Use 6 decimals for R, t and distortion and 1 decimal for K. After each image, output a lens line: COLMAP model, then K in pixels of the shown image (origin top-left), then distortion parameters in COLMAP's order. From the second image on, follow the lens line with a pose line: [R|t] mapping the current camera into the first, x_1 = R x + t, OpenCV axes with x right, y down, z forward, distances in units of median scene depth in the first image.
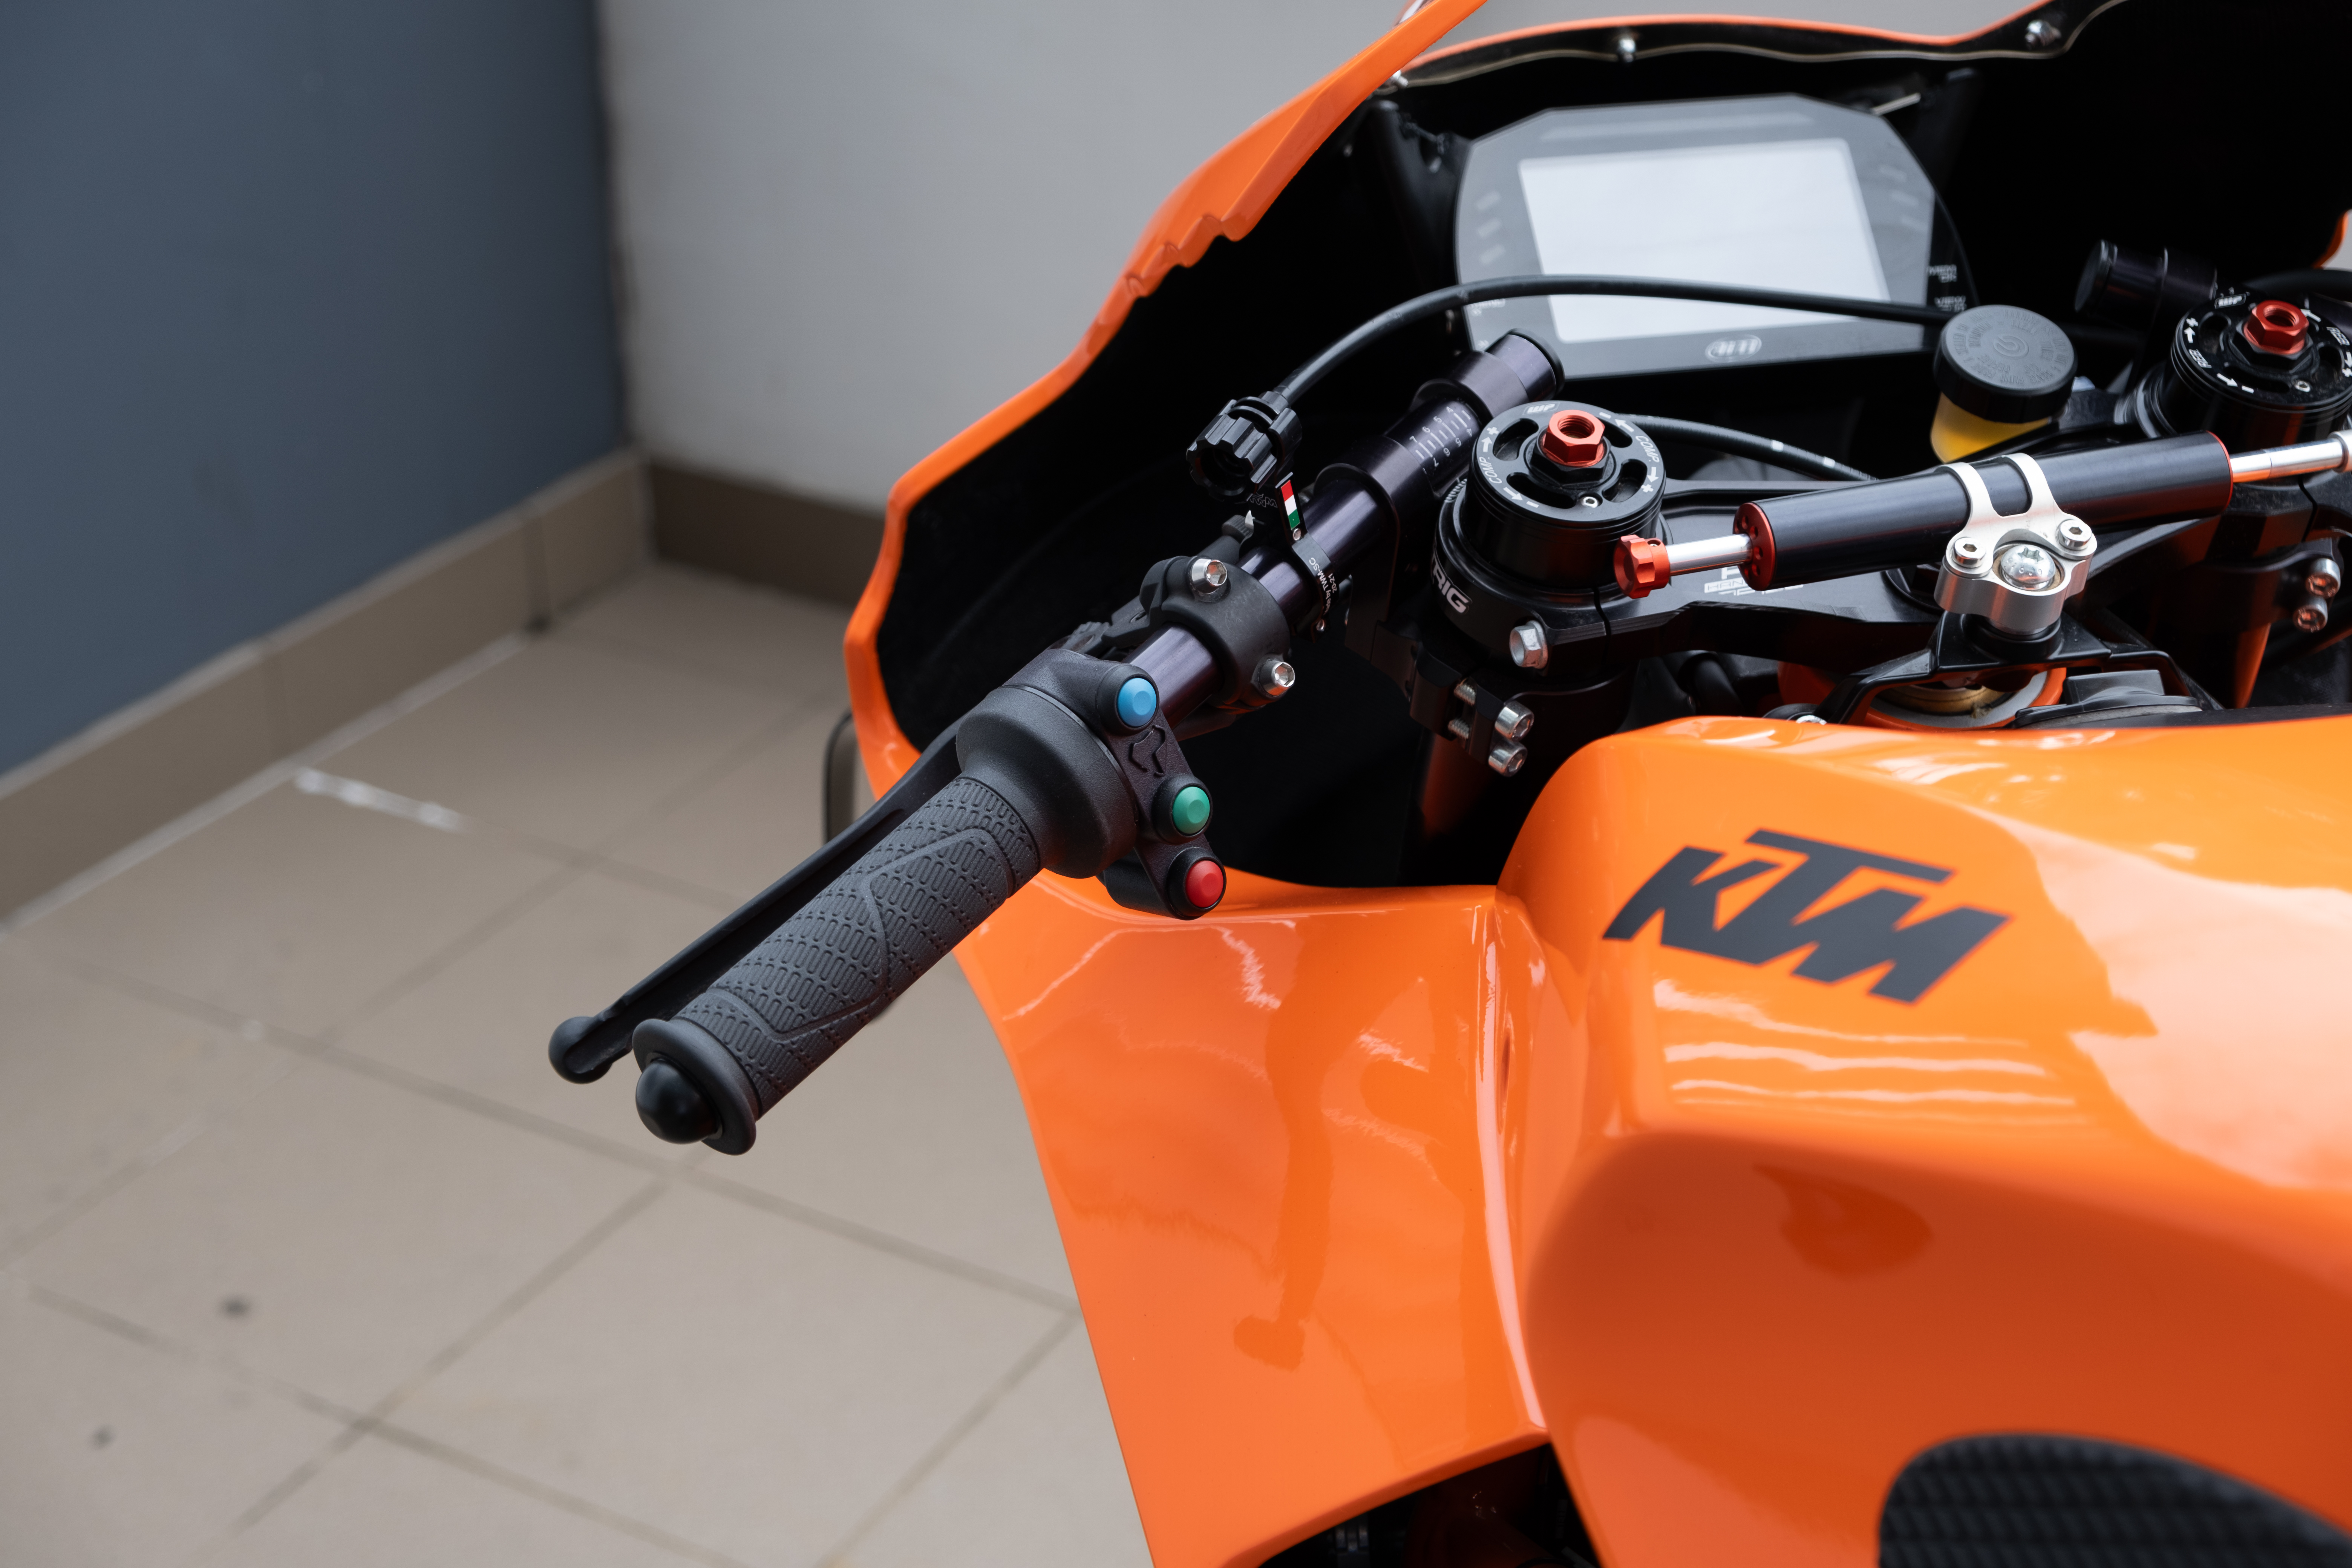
lens RADIAL K [[3775.1, 0, 1181.1], [0, 3775.1, 756.5], [0, 0, 1]] dist [0.150213, -1.189552]
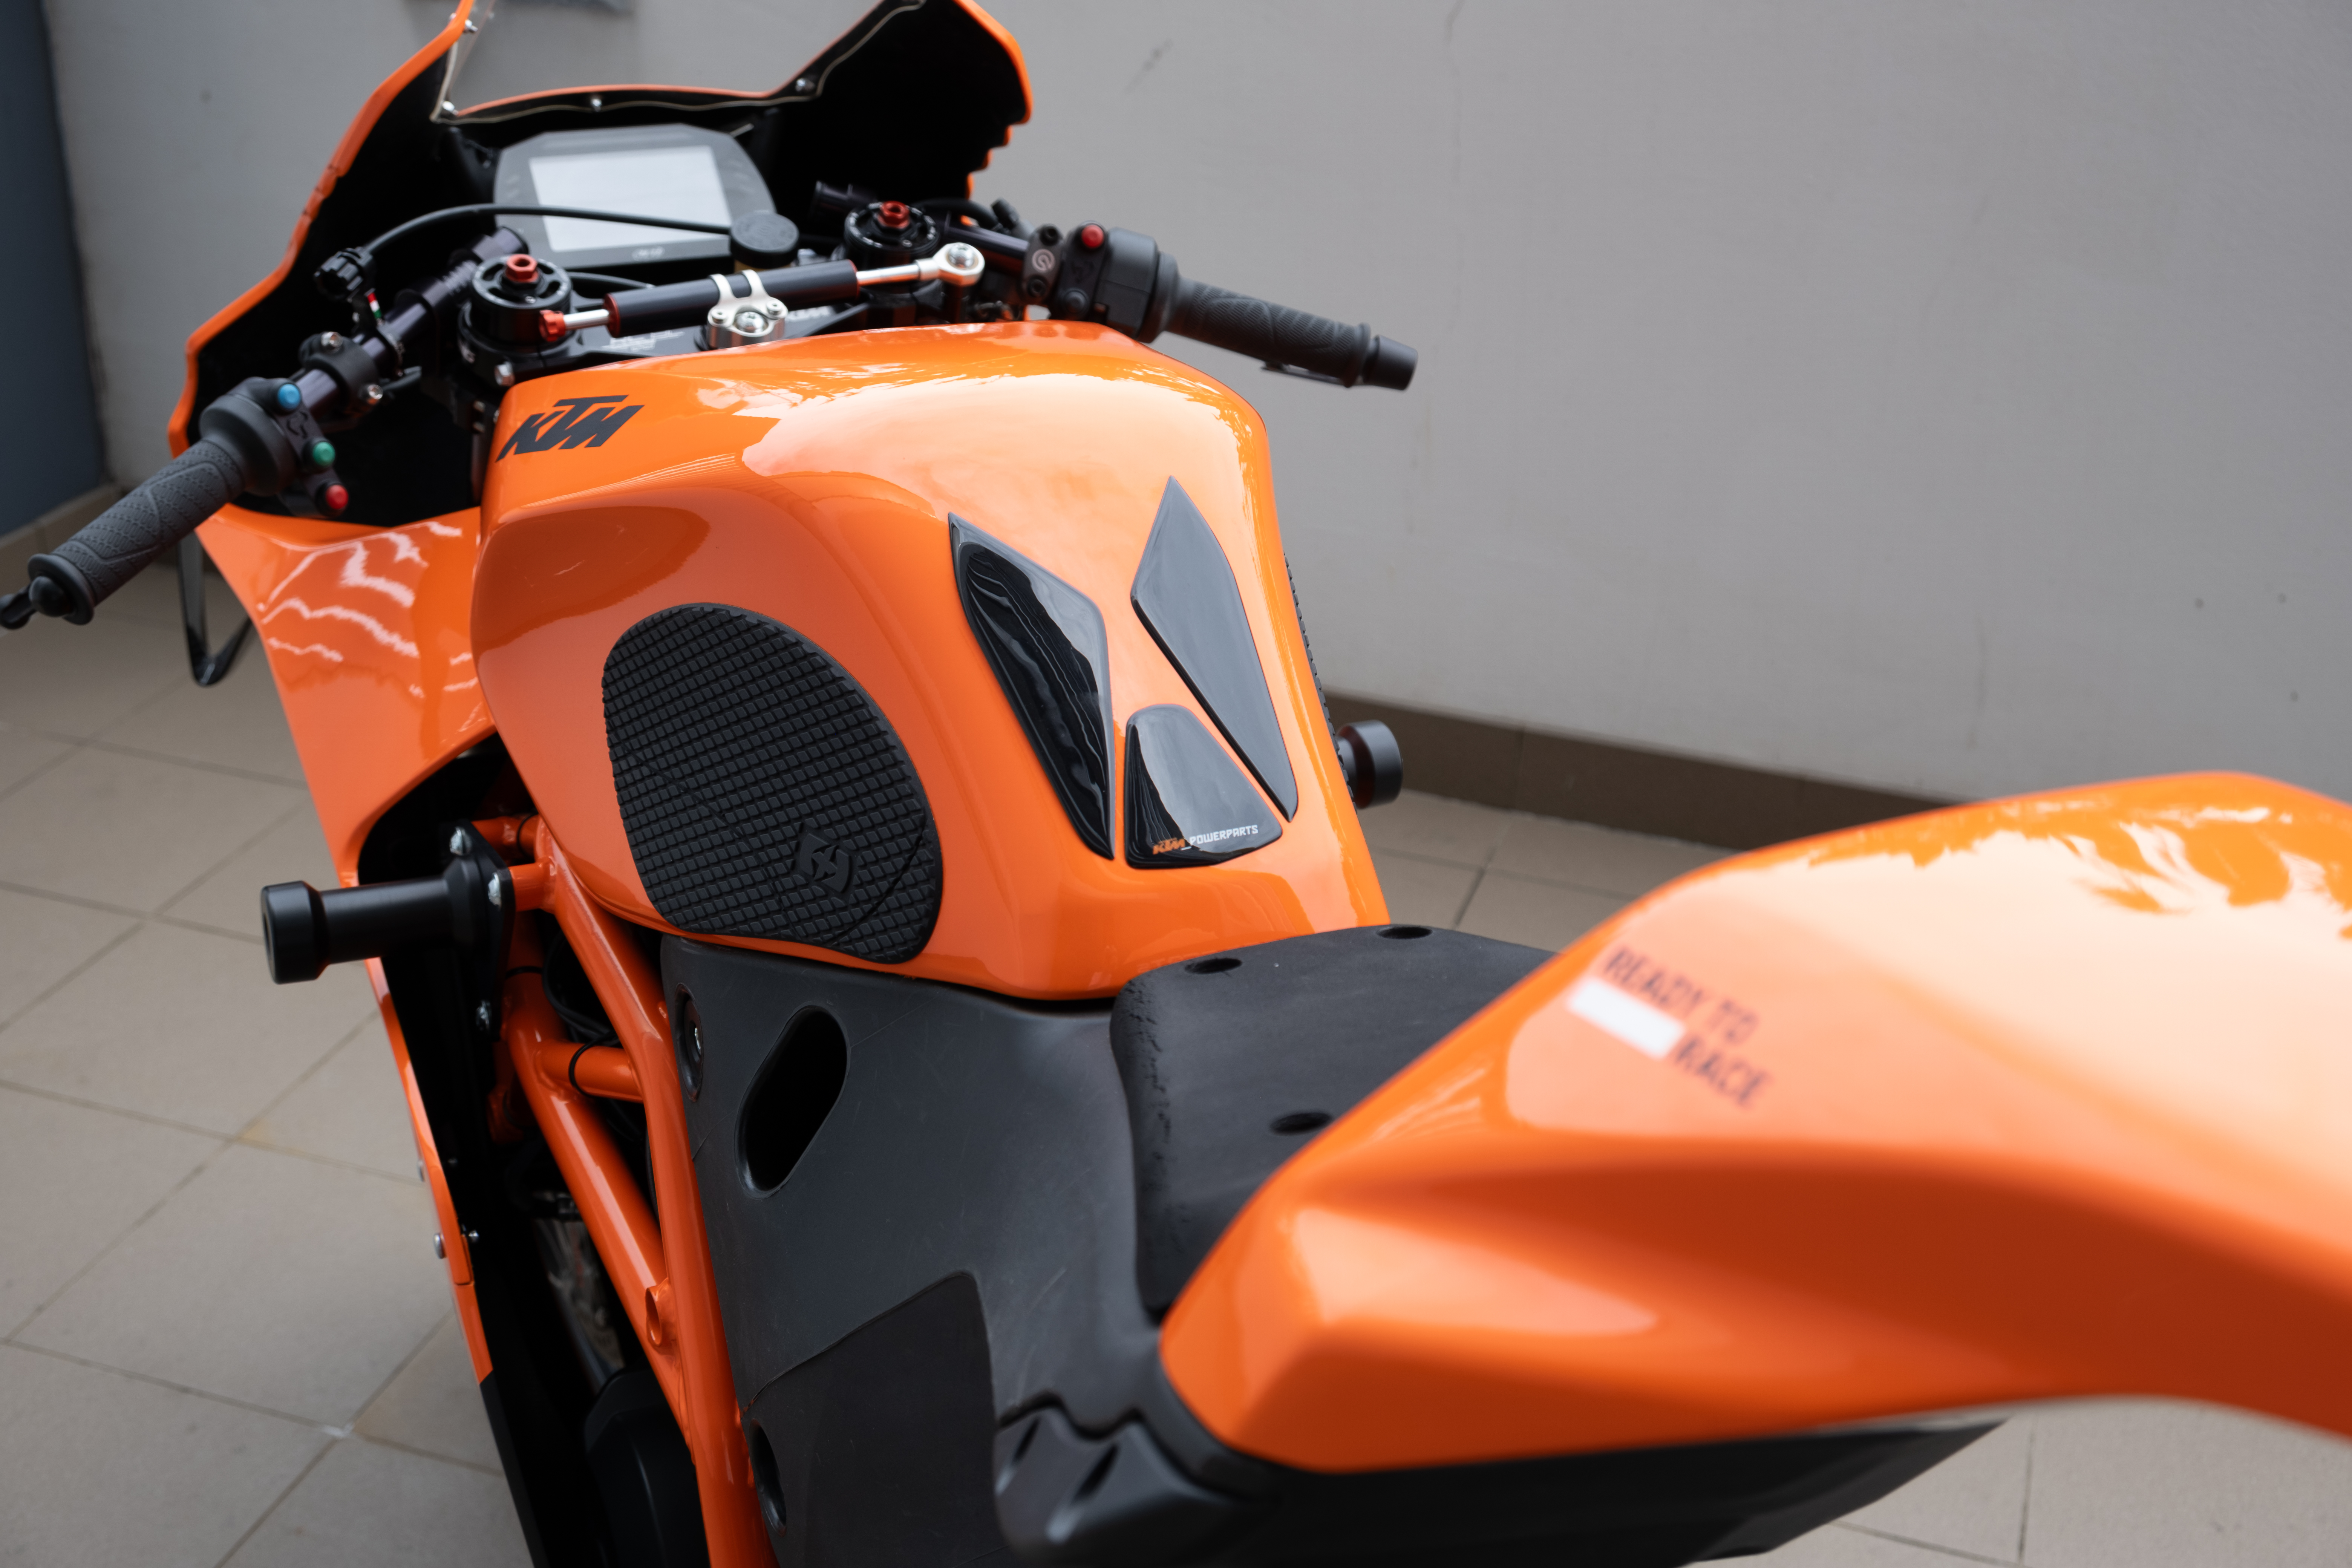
lens RADIAL K [[2862.1, 0, 1176.0], [0, 2862.1, 784.0], [0, 0, 1]] dist [-0.012749, -0.036396]
pose [[0.980306, -0.058844, 0.188512, 0.141354], [0.061446, 0.998078, -0.007982, 0.215748], [-0.187680, 0.019409, 0.982038, -0.517231]]
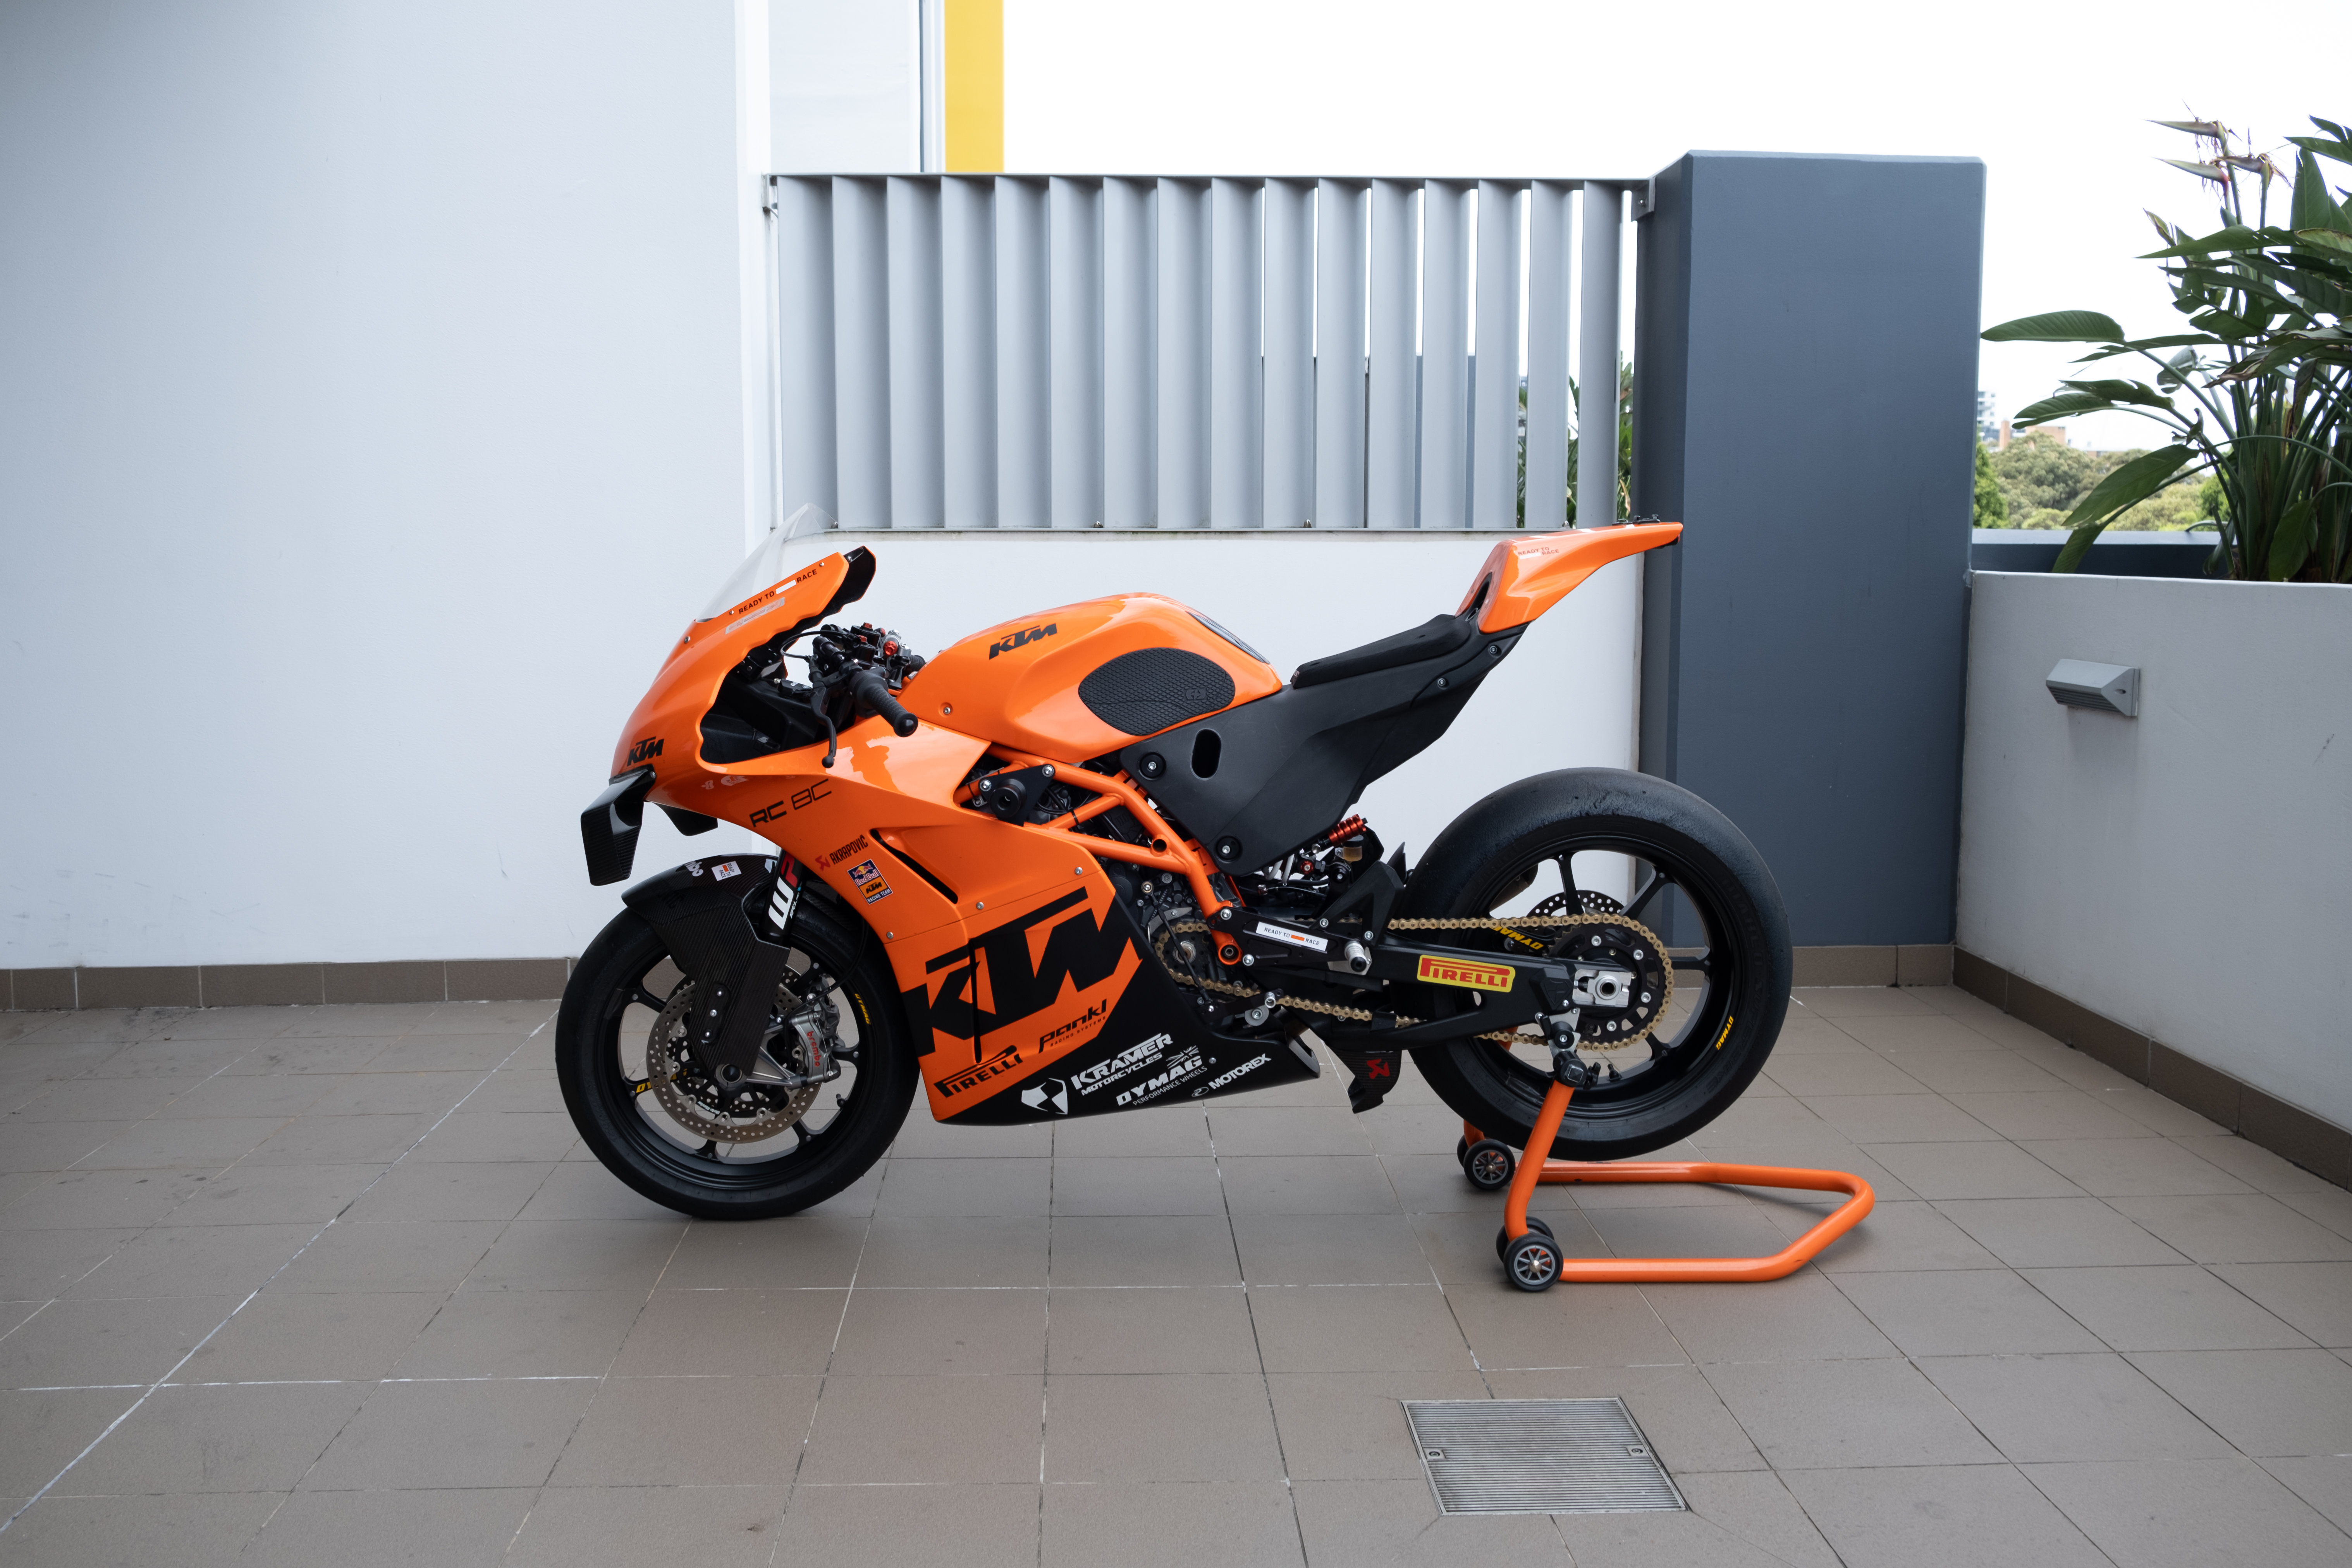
lens RADIAL K [[1893.0, 0, 1143.0], [0, 1893.0, 754.0], [0, 0, 1]] dist [-0.053517, 0.060495]
pose [[0.521950, 0.090352, -0.848177, 2.463540], [-0.384278, 0.912654, -0.139256, 0.746898], [0.761511, 0.398621, 0.511080, -0.955055]]
